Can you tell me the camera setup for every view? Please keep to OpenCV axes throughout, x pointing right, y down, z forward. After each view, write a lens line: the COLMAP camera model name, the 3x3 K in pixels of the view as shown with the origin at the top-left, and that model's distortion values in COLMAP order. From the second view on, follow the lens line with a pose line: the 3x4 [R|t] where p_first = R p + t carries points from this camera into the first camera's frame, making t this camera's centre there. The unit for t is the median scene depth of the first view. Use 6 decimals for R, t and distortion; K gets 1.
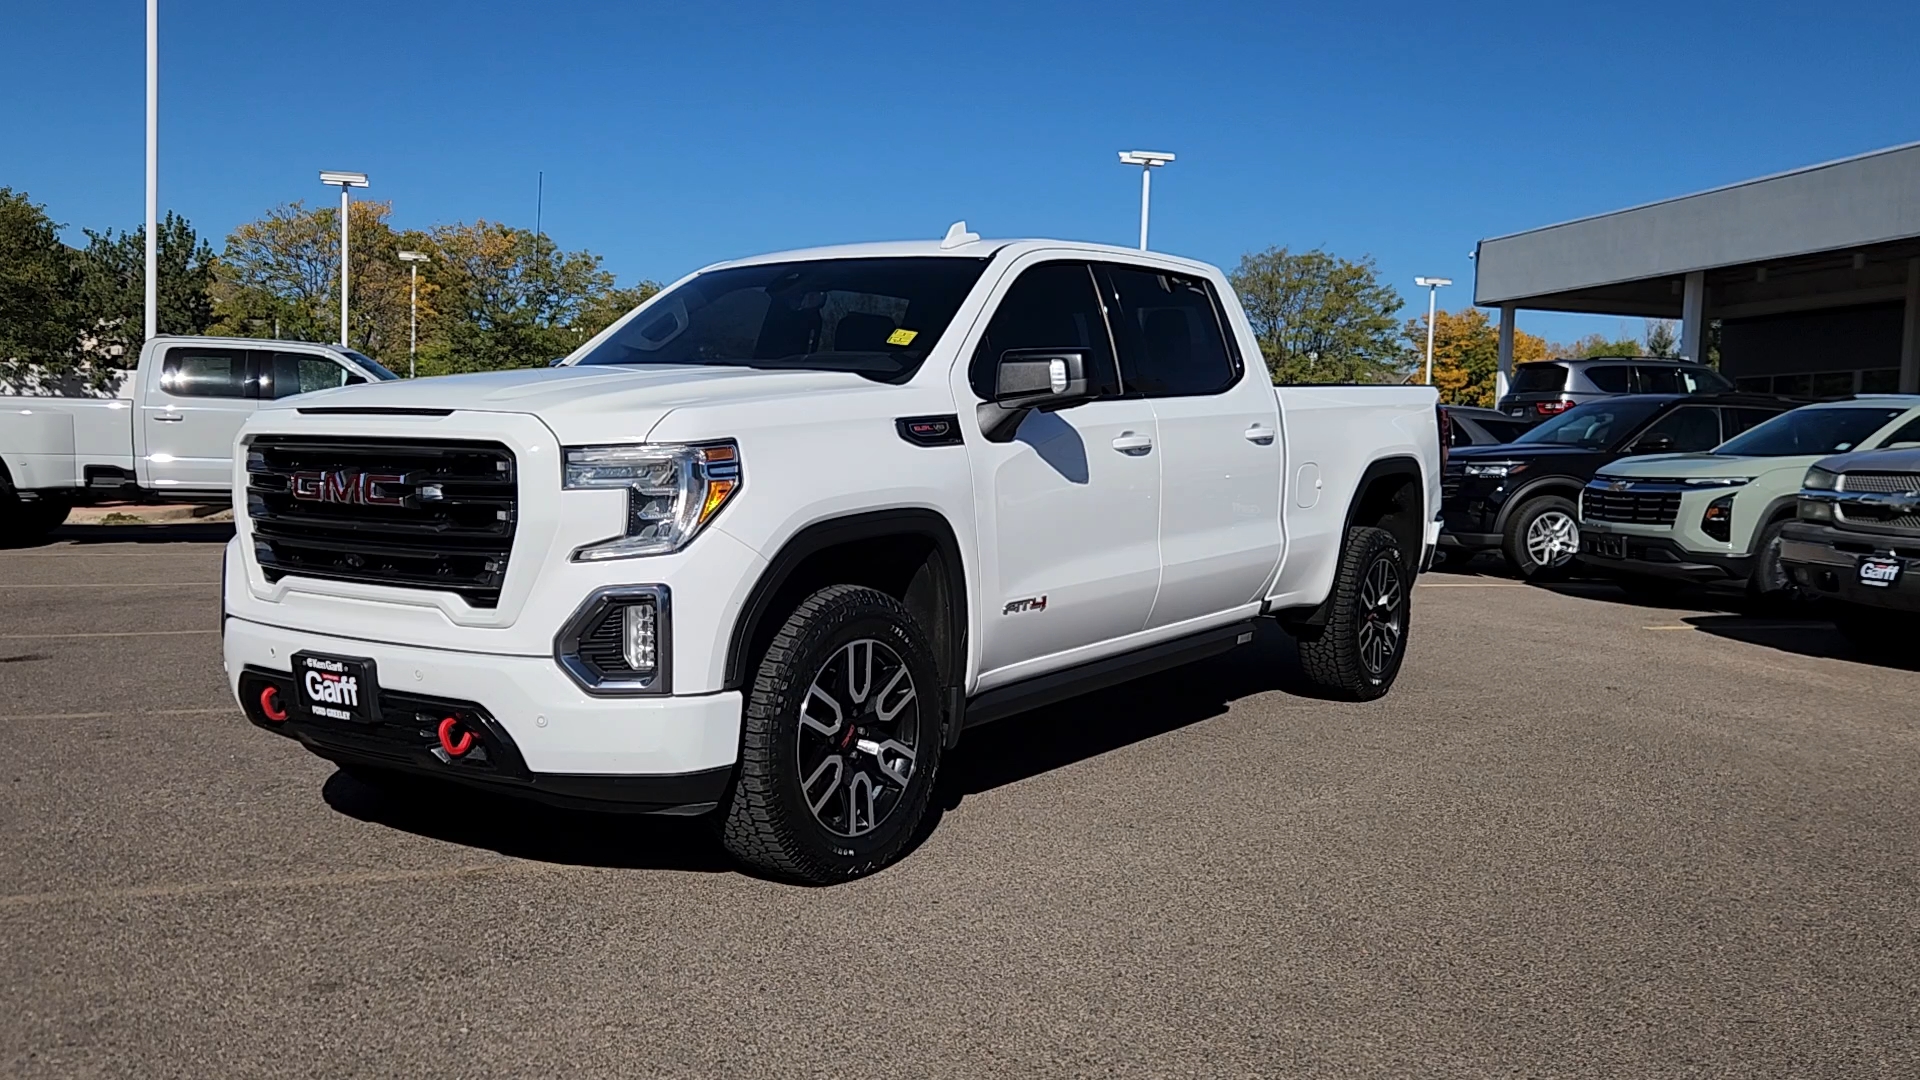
lens RADIAL K [[1628.1, 0, 935.6], [0, 1628.1, 545.6], [0, 0, 1]] dist [0.027956, -0.003801]
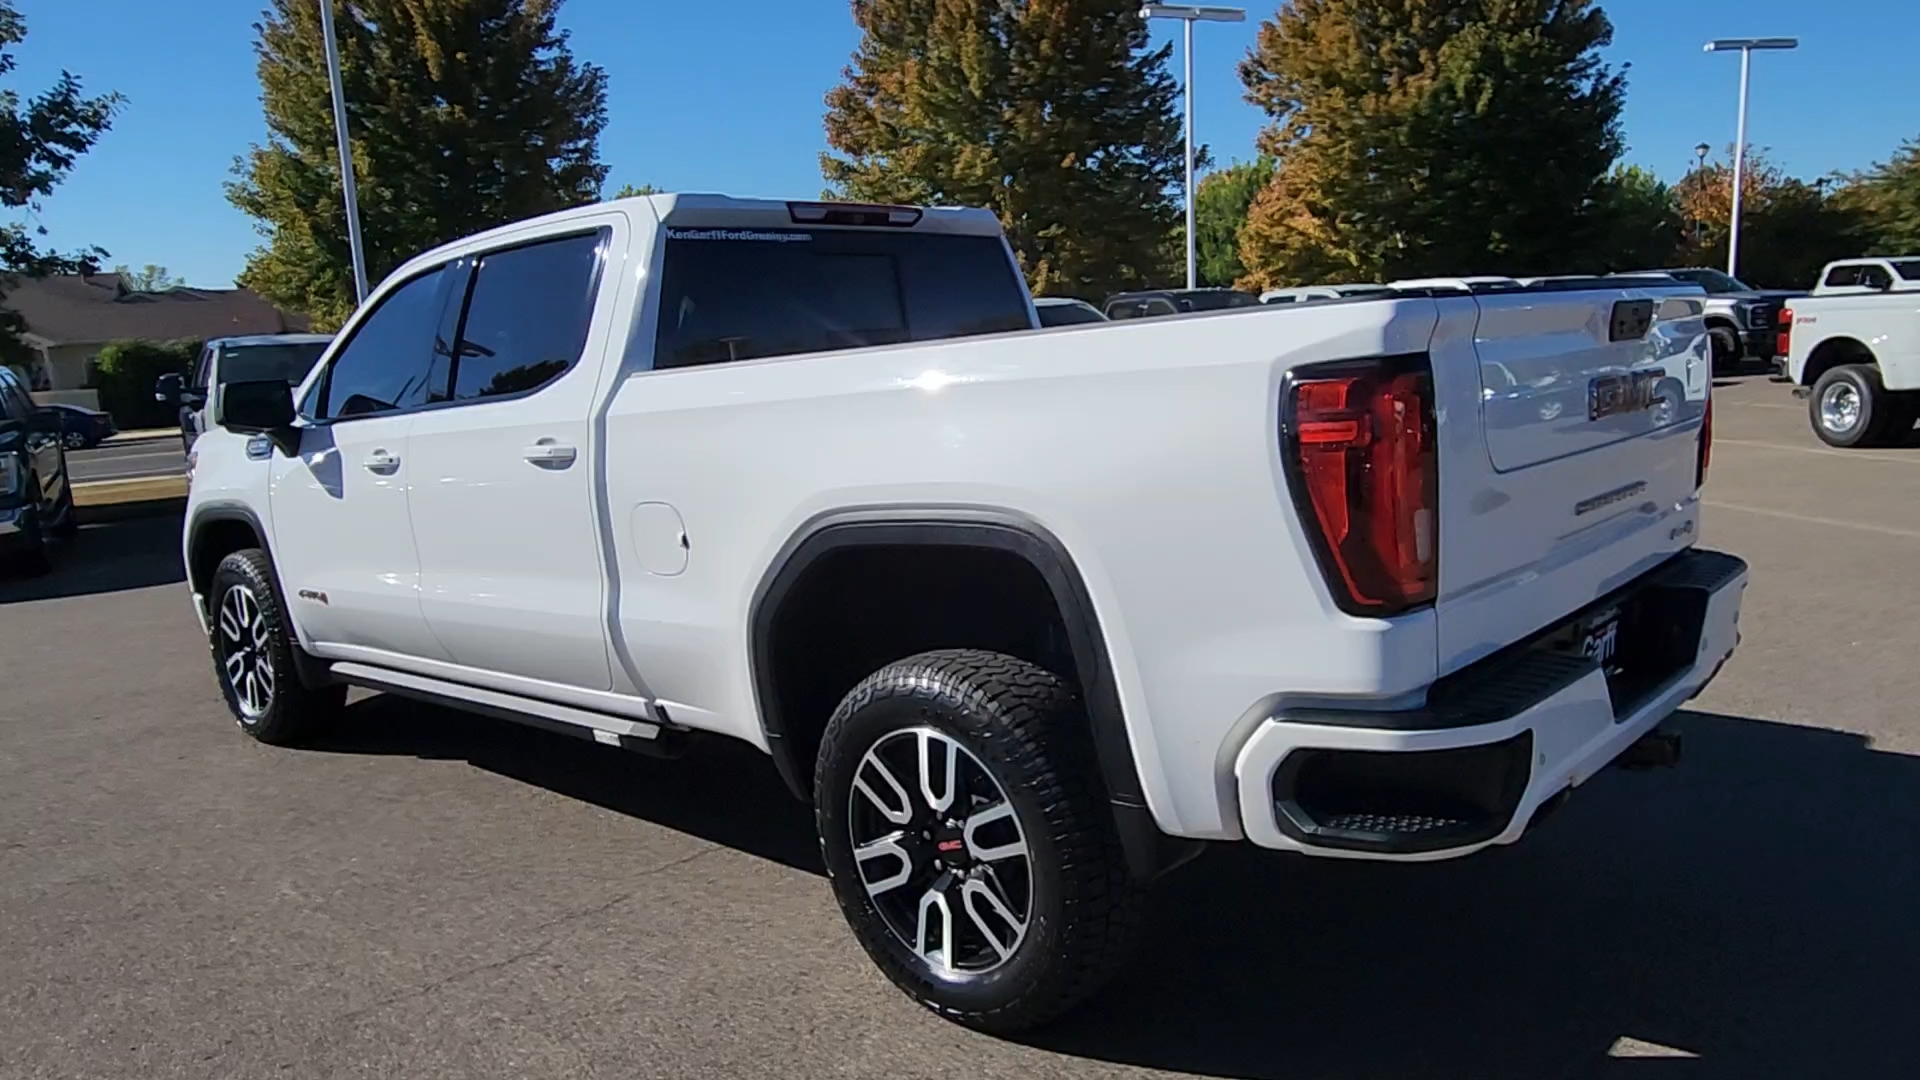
lens RADIAL K [[1325.0, 0, 949.4], [0, 1325.0, 547.0], [0, 0, 1]] dist [0.001094, 0.008481]
pose [[-0.126811, 0.140932, -0.981864, 0.845191], [-0.012285, 0.989556, 0.143623, -0.128499], [0.991851, 0.030275, -0.123755, 1.422807]]
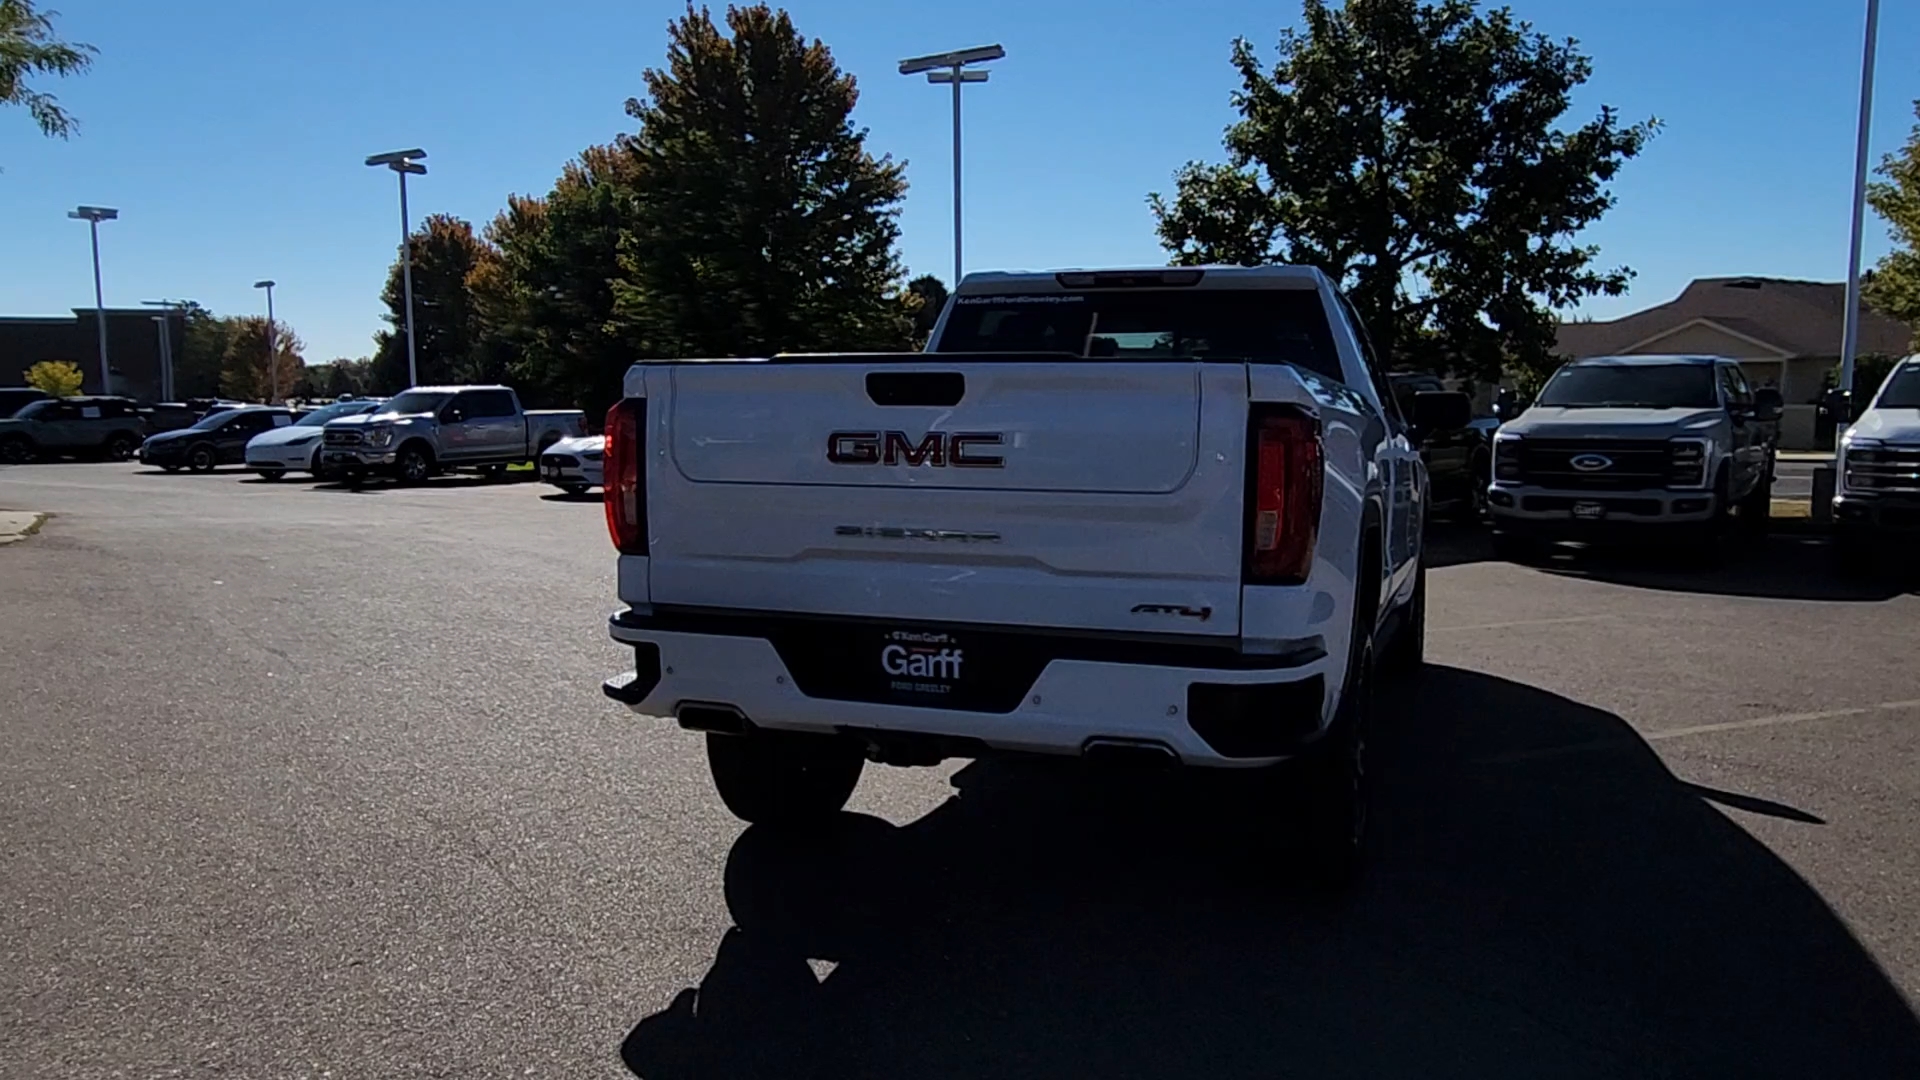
lens RADIAL K [[1487.6, 0, 948.8], [0, 1487.6, 547.7], [0, 0, 1]] dist [0.005922, 0.004194]
pose [[-0.962824, 0.002073, -0.270122, 0.501559], [-0.041499, 0.986965, 0.155494, -0.175754], [0.266923, 0.160923, -0.950187, 2.219968]]
